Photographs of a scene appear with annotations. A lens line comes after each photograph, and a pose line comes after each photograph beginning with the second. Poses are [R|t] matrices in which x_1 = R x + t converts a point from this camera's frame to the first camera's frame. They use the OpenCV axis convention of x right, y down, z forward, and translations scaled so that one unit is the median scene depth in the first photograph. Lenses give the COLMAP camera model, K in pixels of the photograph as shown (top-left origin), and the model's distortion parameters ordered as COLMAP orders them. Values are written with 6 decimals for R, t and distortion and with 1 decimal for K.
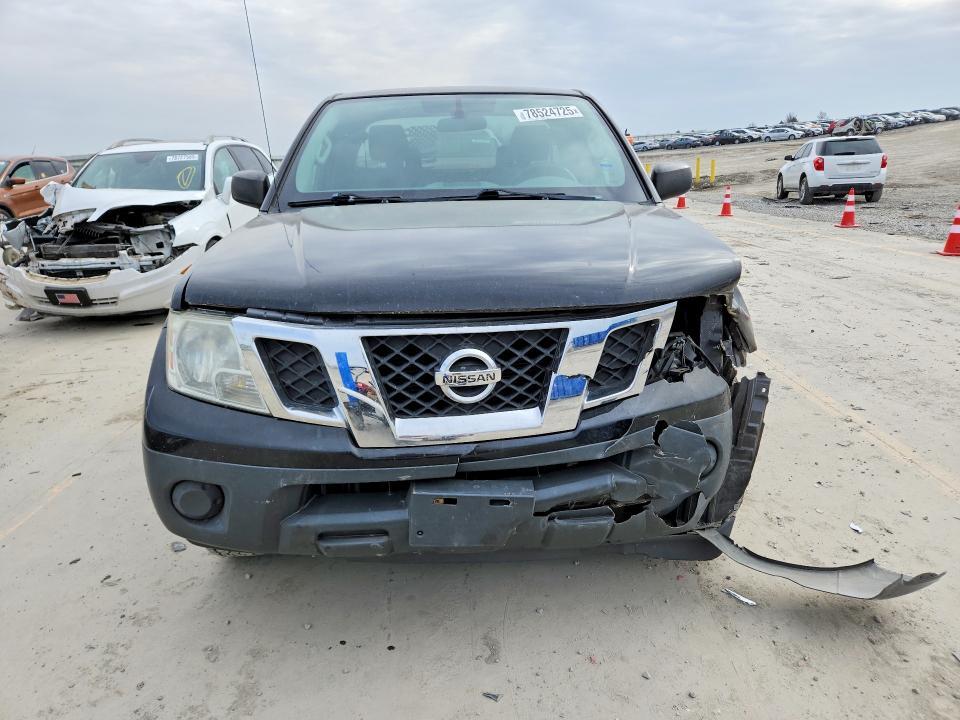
lens RADIAL K [[745.7, 0, 483.1], [0, 745.7, 356.9], [0, 0, 1]] dist [0.043839, -0.043558]
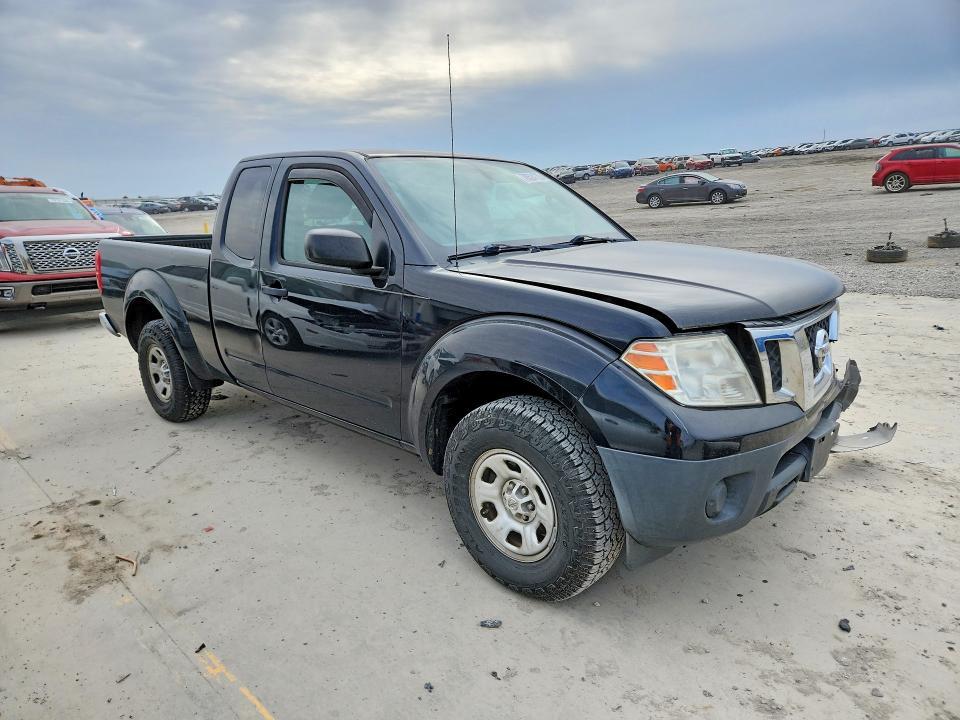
lens RADIAL K [[745.7, 0, 483.1], [0, 745.7, 356.9], [0, 0, 1]] dist [0.043839, -0.043558]
pose [[0.642769, -0.139889, 0.753179, -1.219140], [0.206524, 0.978426, 0.005475, -0.082427], [-0.737696, 0.152030, 0.657792, 0.415713]]
